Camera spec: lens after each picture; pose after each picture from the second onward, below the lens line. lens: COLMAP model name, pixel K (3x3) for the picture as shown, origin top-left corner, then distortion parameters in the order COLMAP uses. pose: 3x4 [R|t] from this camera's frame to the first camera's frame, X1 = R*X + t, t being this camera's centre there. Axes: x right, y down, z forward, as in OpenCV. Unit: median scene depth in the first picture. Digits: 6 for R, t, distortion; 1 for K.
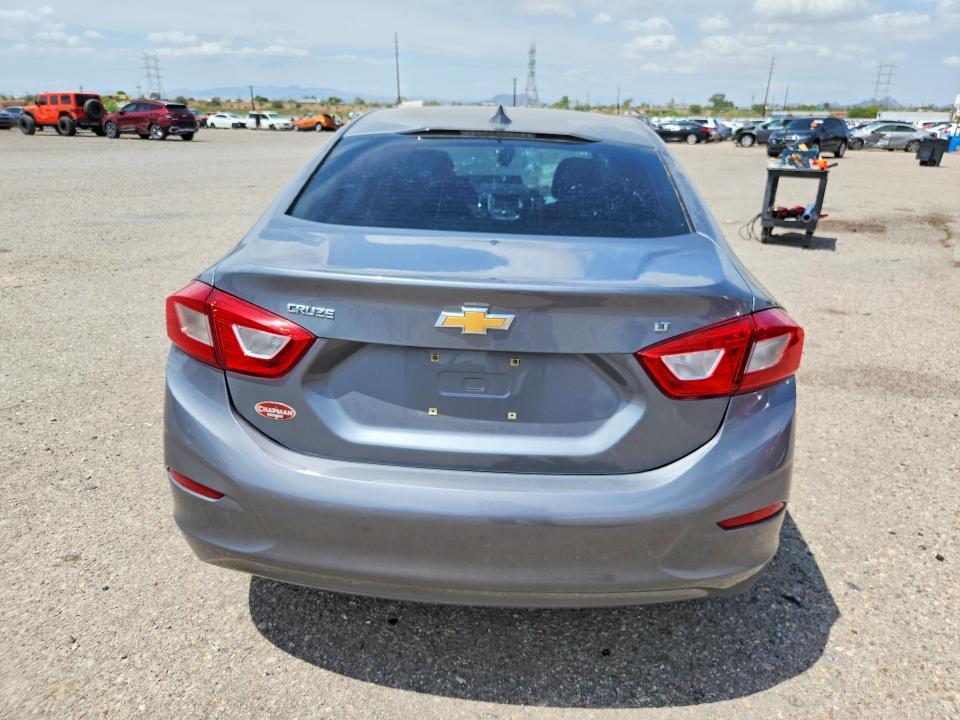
lens RADIAL K [[769.2, 0, 478.7], [0, 769.2, 363.4], [0, 0, 1]] dist [-0.024596, -0.006129]
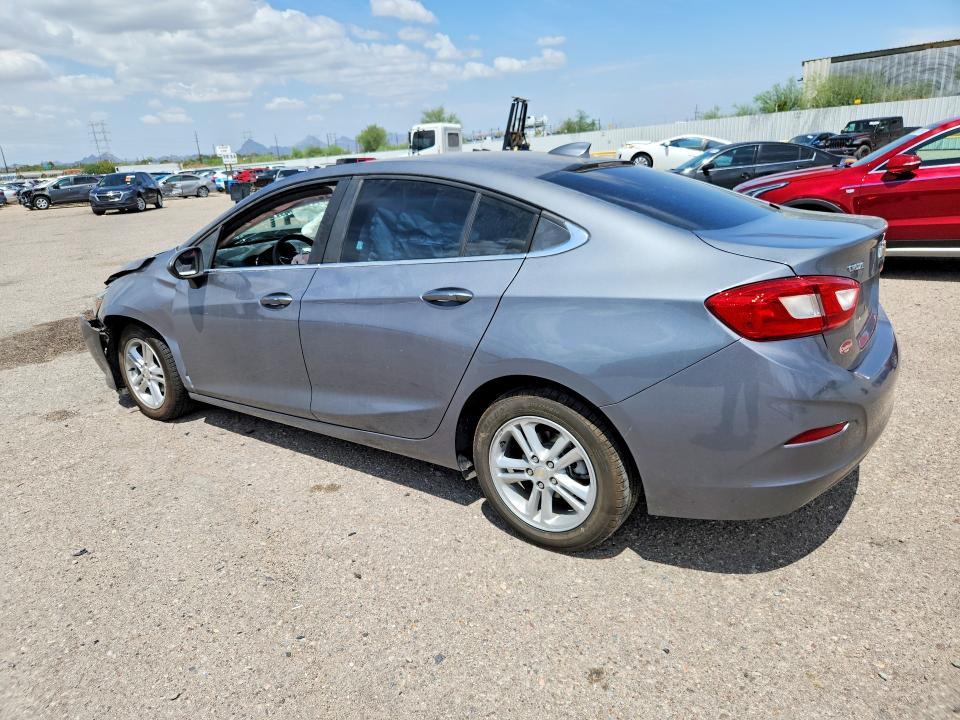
lens RADIAL K [[769.2, 0, 478.7], [0, 769.2, 359.6], [0, 0, 1]] dist [-0.024596, -0.006129]
pose [[0.432933, -0.256889, 0.864047, -0.295510], [0.324185, 0.938771, 0.116671, -0.049984], [-0.841114, 0.229601, 0.489705, 0.148939]]
